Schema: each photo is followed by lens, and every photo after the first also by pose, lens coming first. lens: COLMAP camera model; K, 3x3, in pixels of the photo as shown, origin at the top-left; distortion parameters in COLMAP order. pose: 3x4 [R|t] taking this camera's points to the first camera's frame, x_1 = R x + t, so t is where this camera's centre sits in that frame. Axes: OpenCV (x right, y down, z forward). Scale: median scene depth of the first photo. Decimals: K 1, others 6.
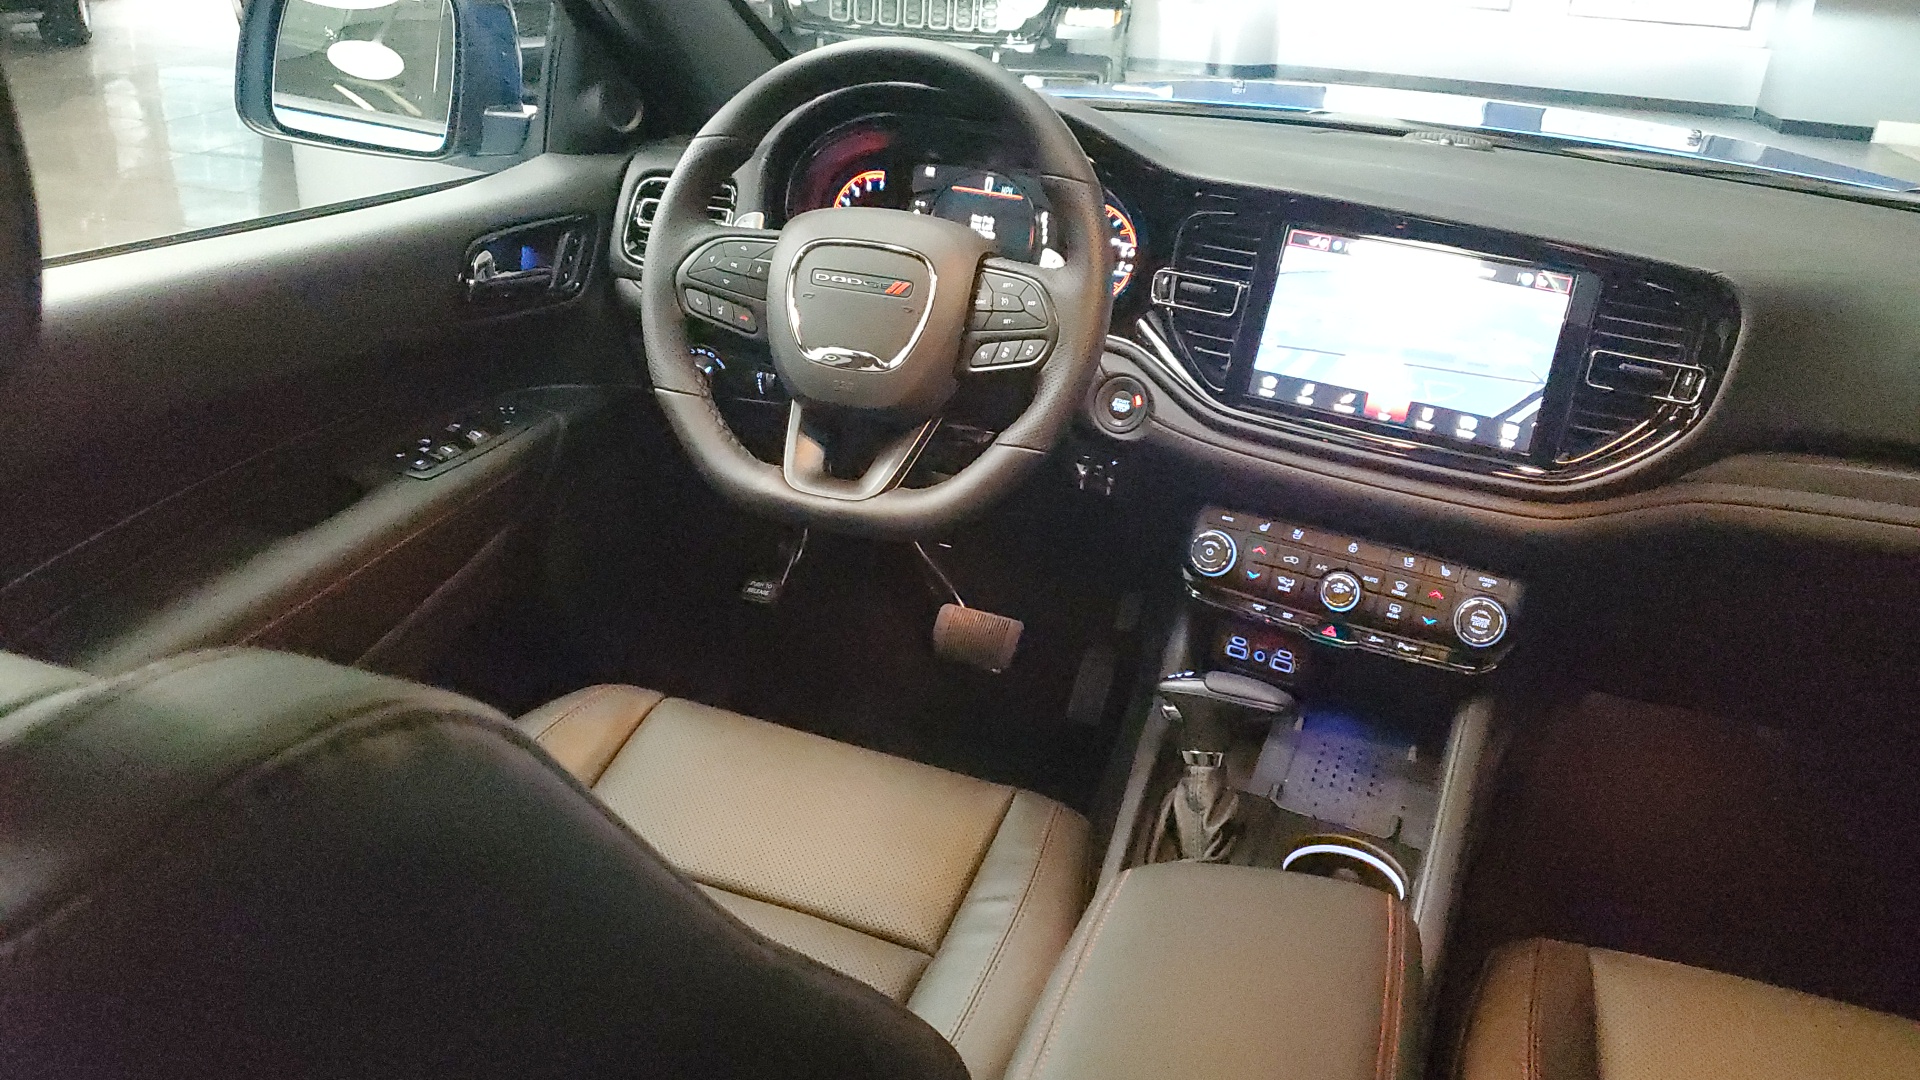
lens RADIAL K [[1497.7, 0, 956.2], [0, 1497.7, 544.2], [0, 0, 1]] dist [0.043163, -0.077838]
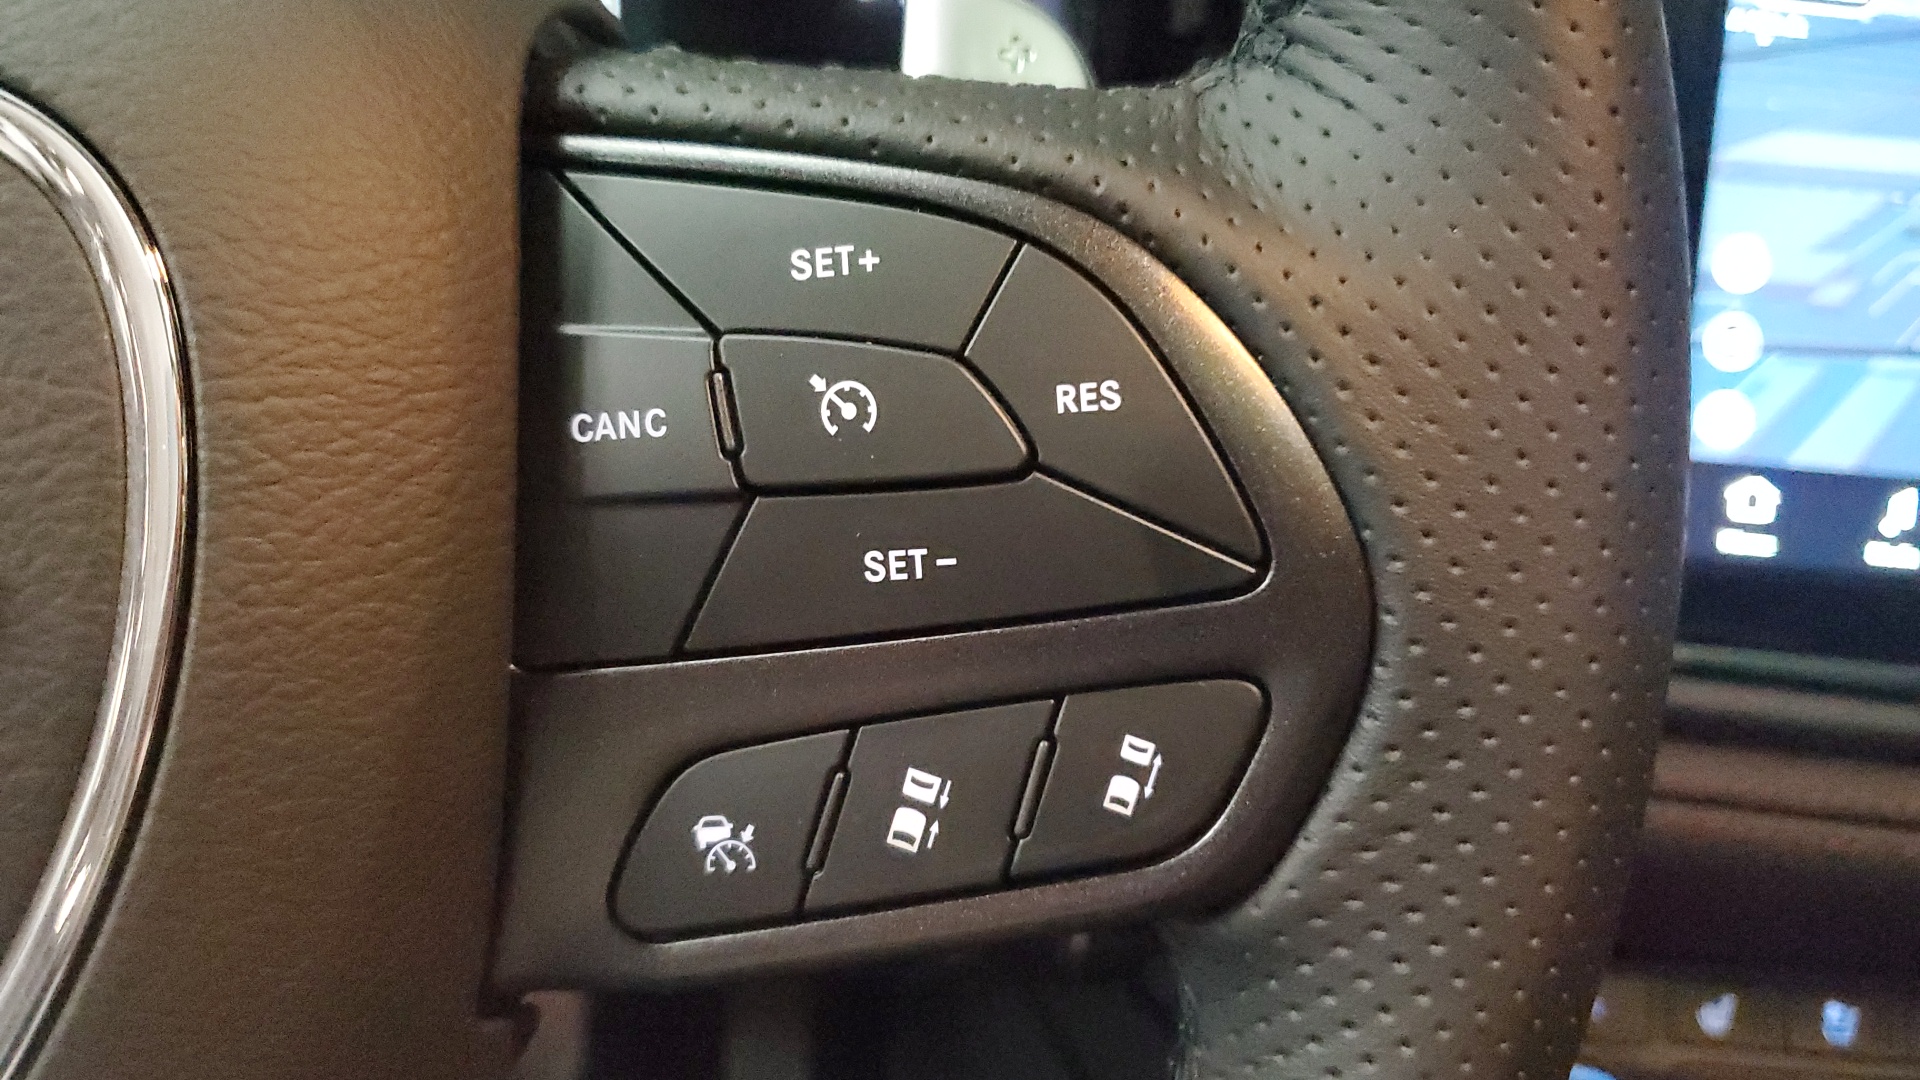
lens RADIAL K [[1497.7, 0, 945.6], [0, 1497.7, 533.8], [0, 0, 1]] dist [0.043163, -0.077838]
pose [[0.900005, -0.195564, 0.389547, -0.008123], [0.161155, 0.979669, 0.119492, -0.153813], [-0.404995, -0.044765, 0.913222, 0.827507]]
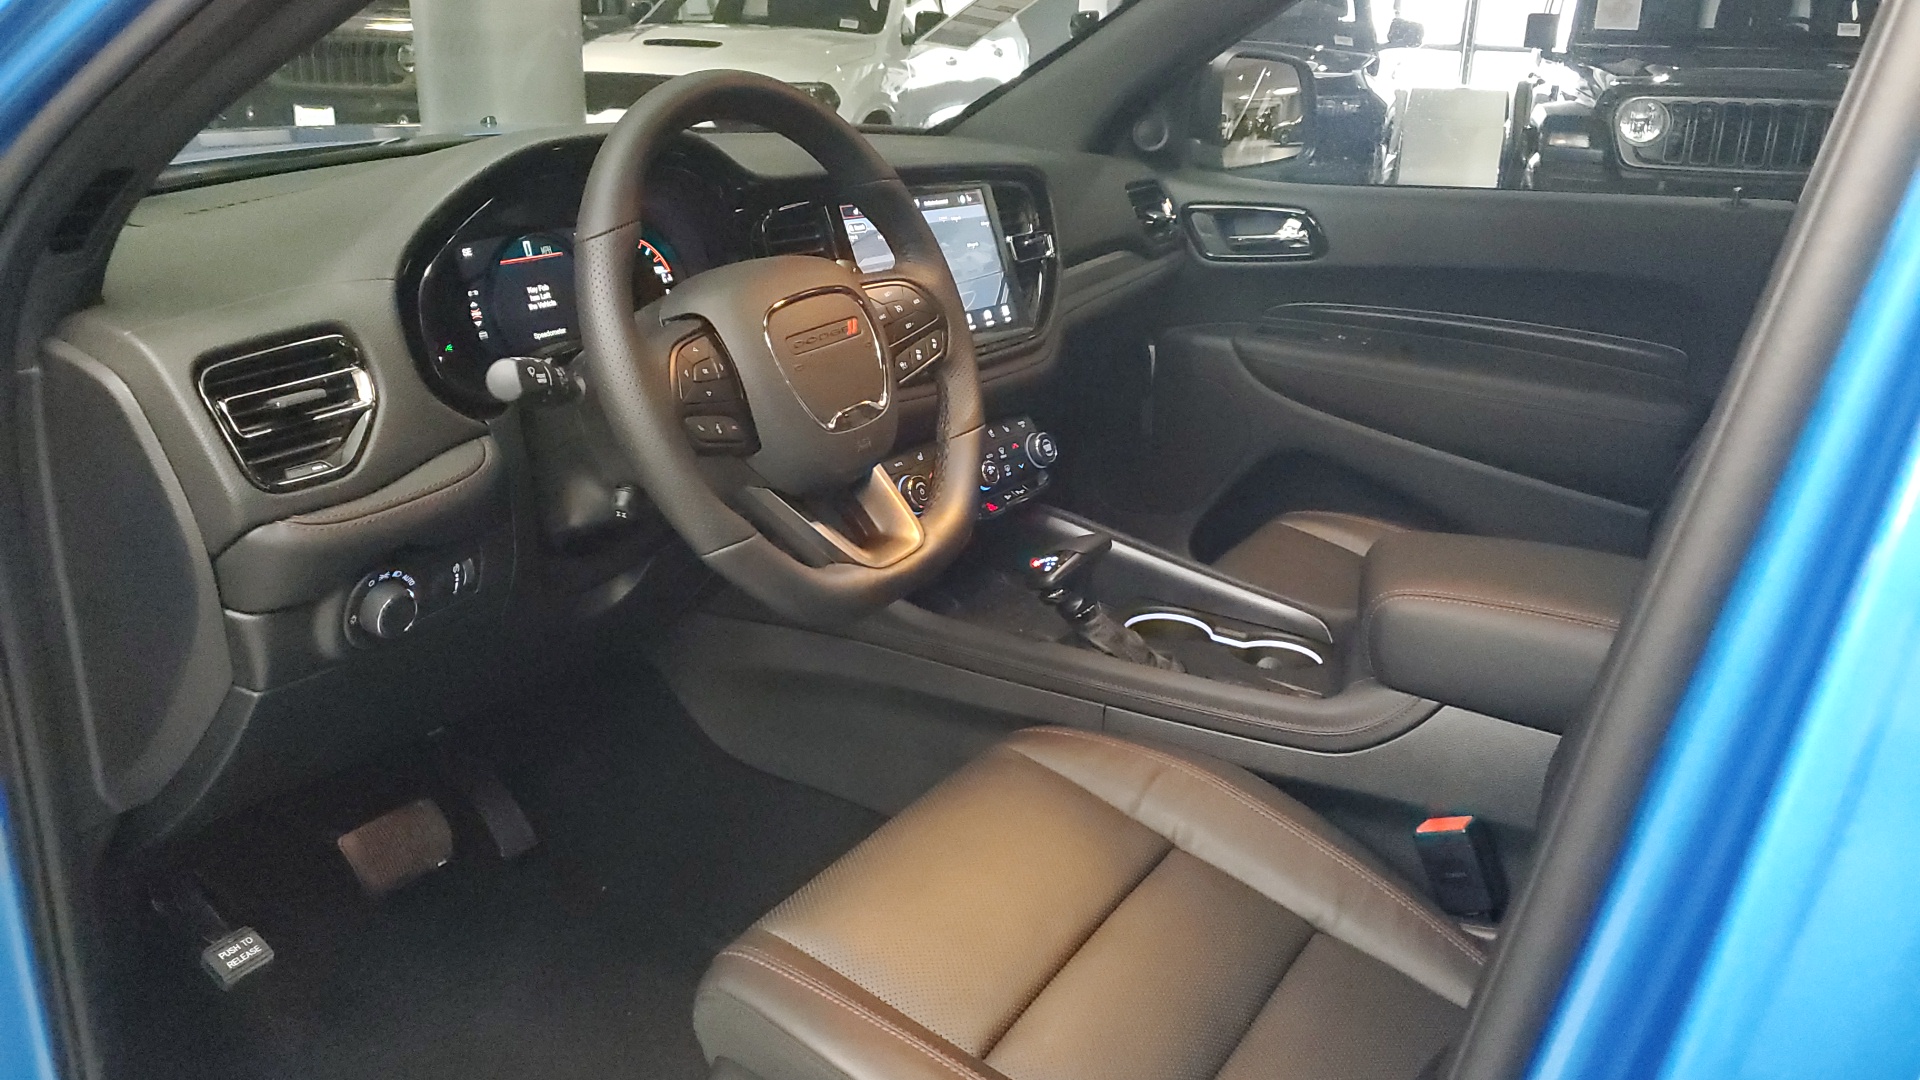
lens RADIAL K [[1497.7, 0, 957.2], [0, 1497.7, 542.3], [0, 0, 1]] dist [0.043163, -0.077838]
pose [[0.179228, -0.384903, 0.905388, -0.866830], [0.393162, 0.871629, 0.292723, -0.283538], [-0.901832, 0.303500, 0.307549, 0.655731]]
